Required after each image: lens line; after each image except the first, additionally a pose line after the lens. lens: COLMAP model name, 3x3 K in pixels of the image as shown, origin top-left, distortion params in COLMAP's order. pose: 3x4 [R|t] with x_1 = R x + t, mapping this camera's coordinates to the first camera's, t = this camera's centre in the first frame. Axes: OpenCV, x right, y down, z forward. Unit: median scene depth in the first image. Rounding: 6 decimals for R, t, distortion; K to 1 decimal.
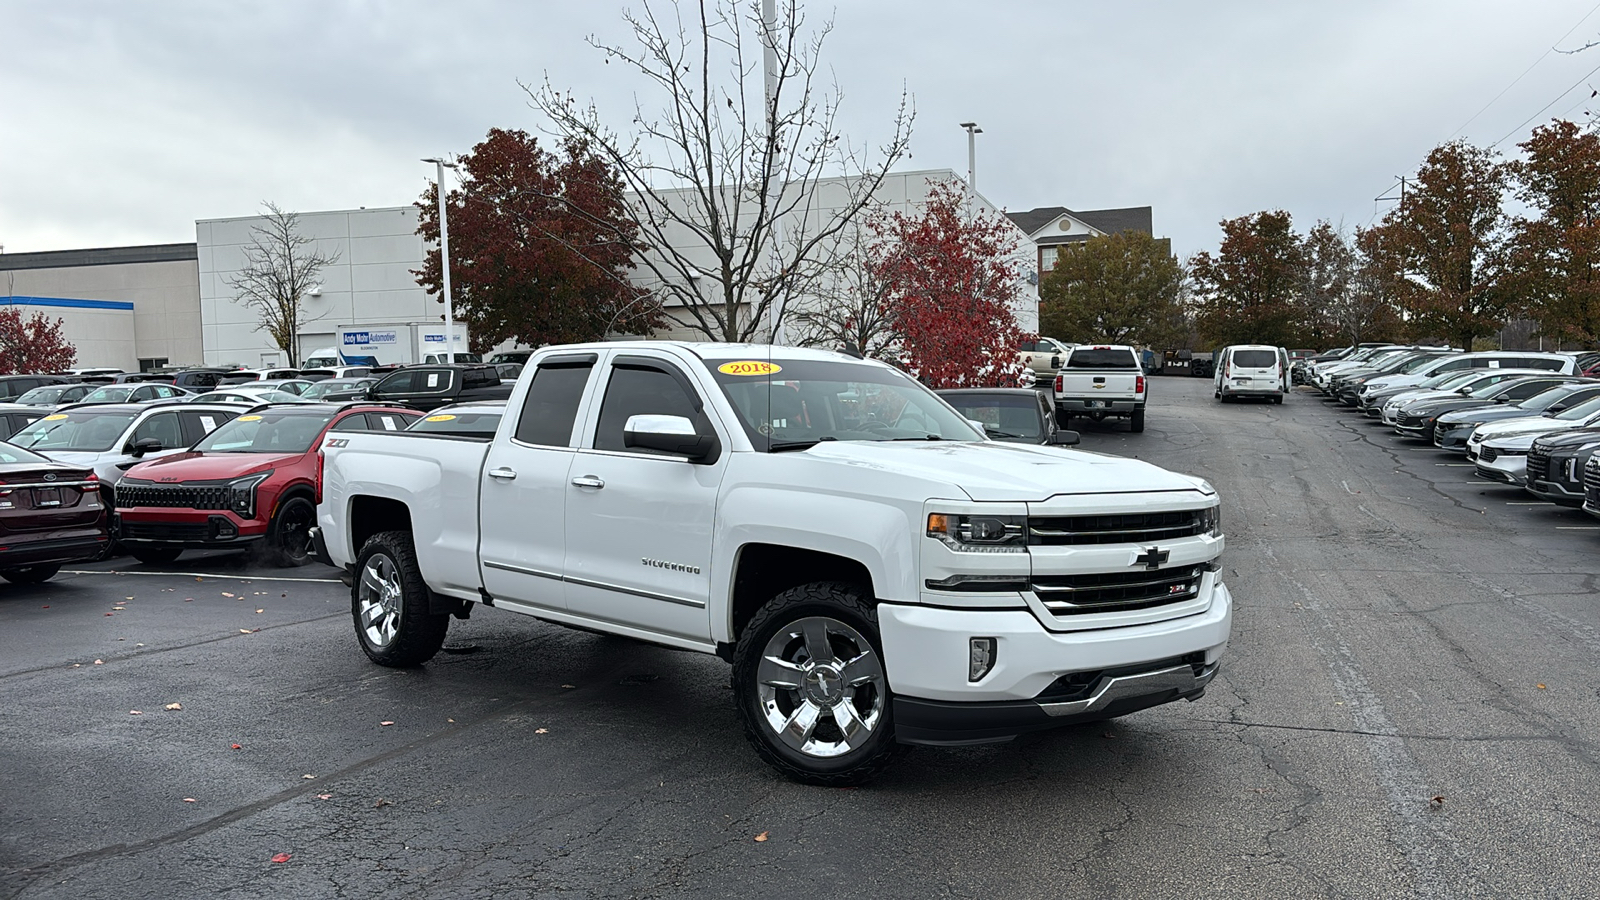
lens RADIAL K [[1391.1, 0, 782.4], [0, 1391.1, 442.7], [0, 0, 1]] dist [0.062095, -0.053379]
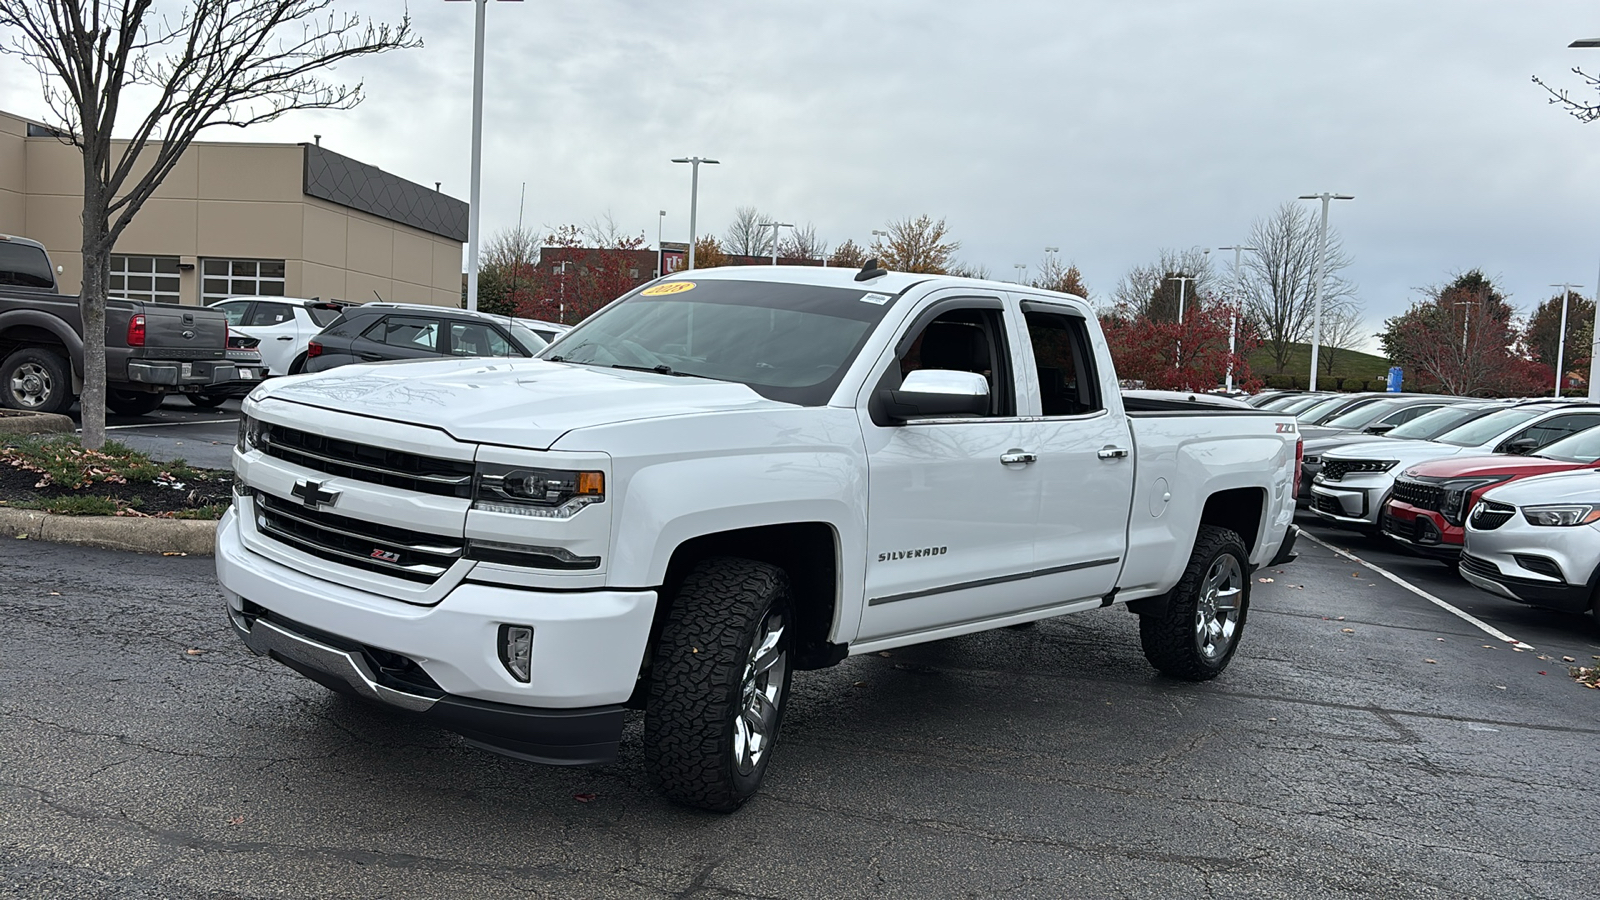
lens RADIAL K [[1391.1, 0, 804.1], [0, 1391.1, 457.7], [0, 0, 1]] dist [0.062095, -0.053379]
pose [[0.107869, 0.080777, -0.990878, 1.035453], [-0.098223, 0.992683, 0.070231, -0.018946], [0.989301, 0.089751, 0.115014, 1.142245]]
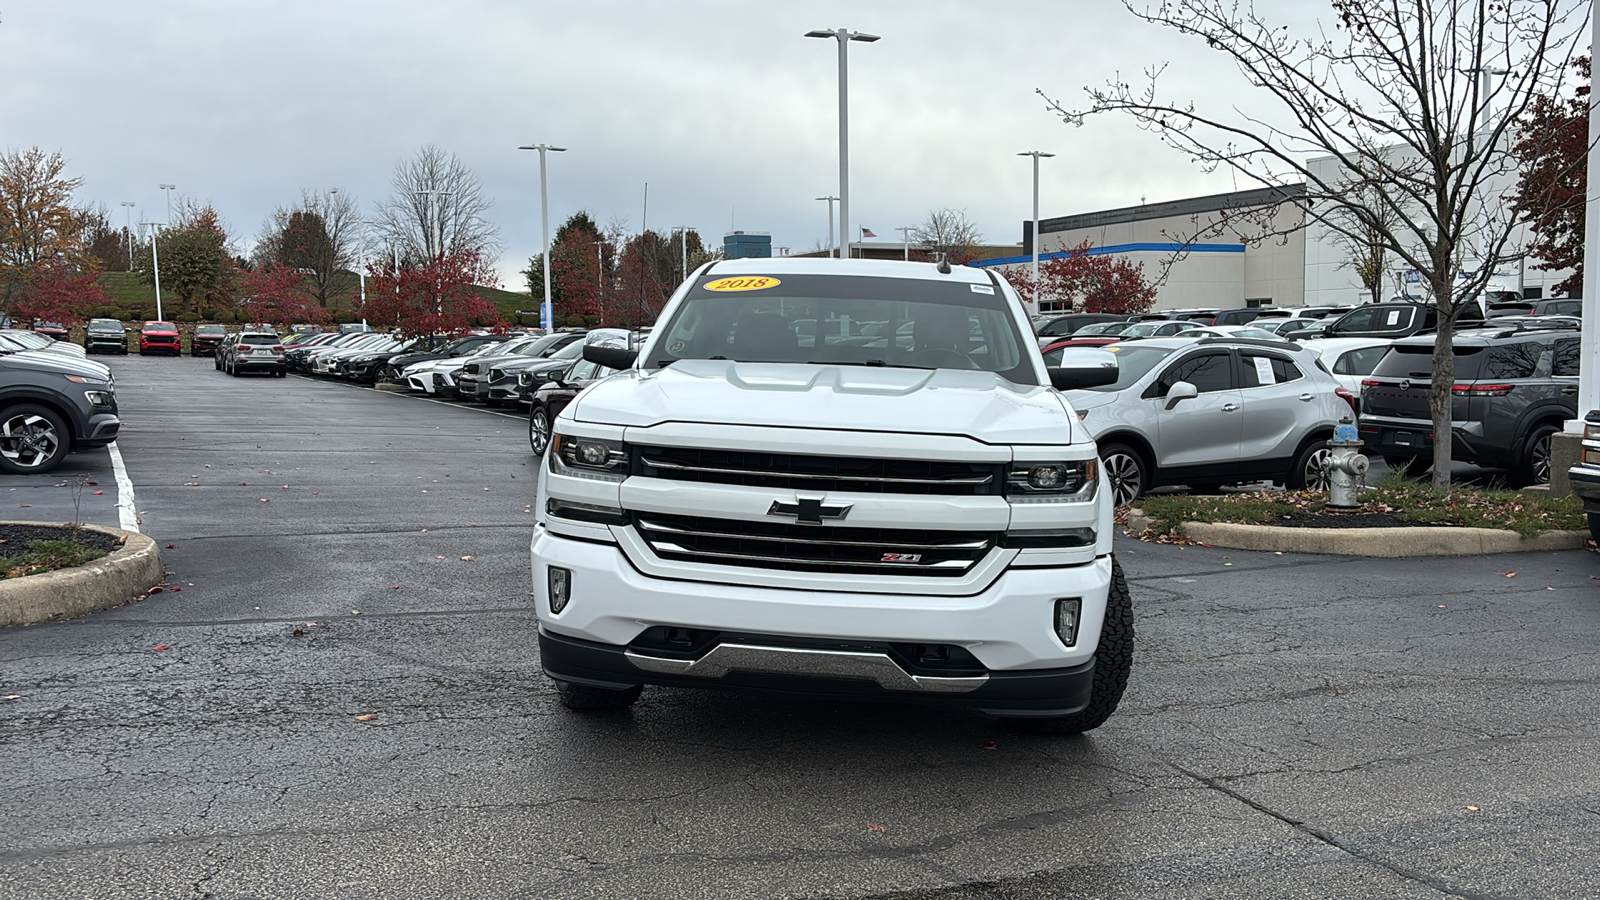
lens RADIAL K [[1391.1, 0, 788.6], [0, 1391.1, 444.8], [0, 0, 1]] dist [0.062095, -0.053379]
pose [[0.667242, 0.073499, -0.741206, 0.820164], [-0.042621, 0.997257, 0.060522, -0.002859], [0.743620, -0.008792, 0.668544, 0.443008]]
